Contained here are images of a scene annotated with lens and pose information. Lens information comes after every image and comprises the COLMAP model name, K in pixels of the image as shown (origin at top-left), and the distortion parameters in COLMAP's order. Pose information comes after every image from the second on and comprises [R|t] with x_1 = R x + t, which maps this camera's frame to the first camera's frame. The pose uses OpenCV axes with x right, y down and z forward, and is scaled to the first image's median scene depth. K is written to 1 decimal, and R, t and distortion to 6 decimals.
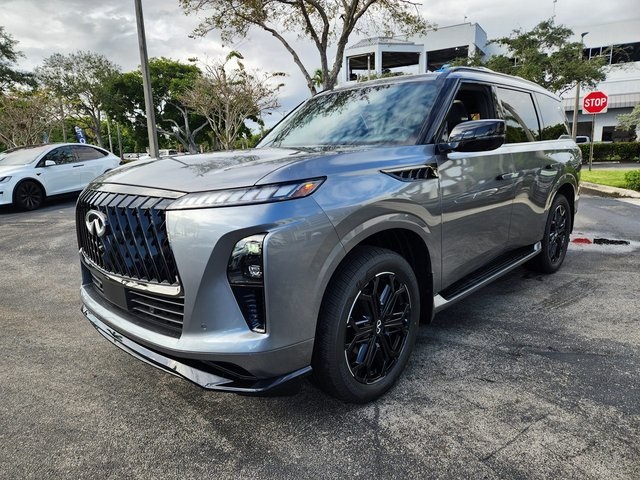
lens RADIAL K [[421.1, 0, 320.0], [0, 421.1, 240.0], [0, 0, 1]] dist [0.066250, -0.051908]
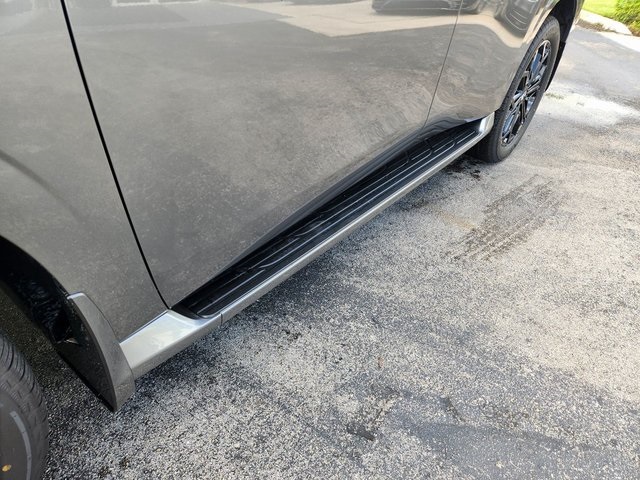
lens RADIAL K [[421.1, 0, 320.0], [0, 421.1, 240.0], [0, 0, 1]] dist [0.066250, -0.051908]
pose [[0.989583, 0.044854, 0.136797, 0.233829], [-0.097024, 0.909796, 0.403557, -0.046834], [-0.106356, -0.412626, 0.904670, 0.472461]]
